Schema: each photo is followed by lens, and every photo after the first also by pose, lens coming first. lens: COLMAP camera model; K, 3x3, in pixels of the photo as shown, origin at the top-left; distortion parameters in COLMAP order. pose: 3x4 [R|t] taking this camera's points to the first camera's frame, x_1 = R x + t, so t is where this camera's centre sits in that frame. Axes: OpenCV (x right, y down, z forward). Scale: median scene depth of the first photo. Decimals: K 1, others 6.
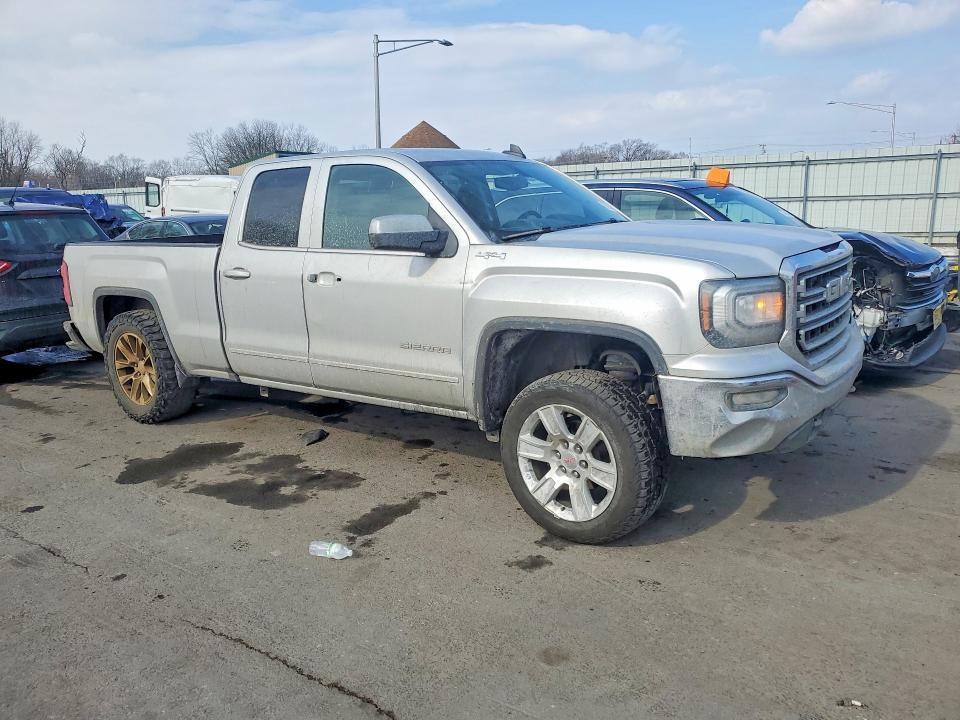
lens RADIAL K [[738.3, 0, 487.8], [0, 738.3, 361.8], [0, 0, 1]] dist [0.024393, -0.018307]
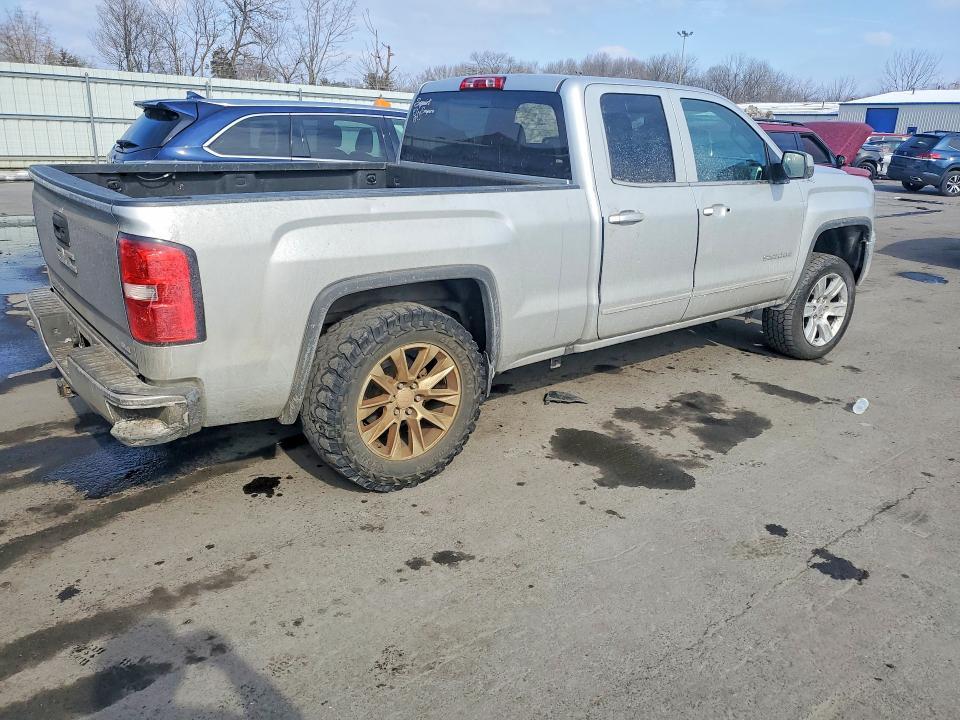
lens RADIAL K [[738.3, 0, 483.0], [0, 738.3, 365.4], [0, 0, 1]] dist [0.024393, -0.018307]
pose [[0.267894, -0.261127, 0.927386, -1.228360], [0.162198, 0.961055, 0.223752, -0.174561], [-0.949697, 0.090479, 0.299816, 0.930426]]
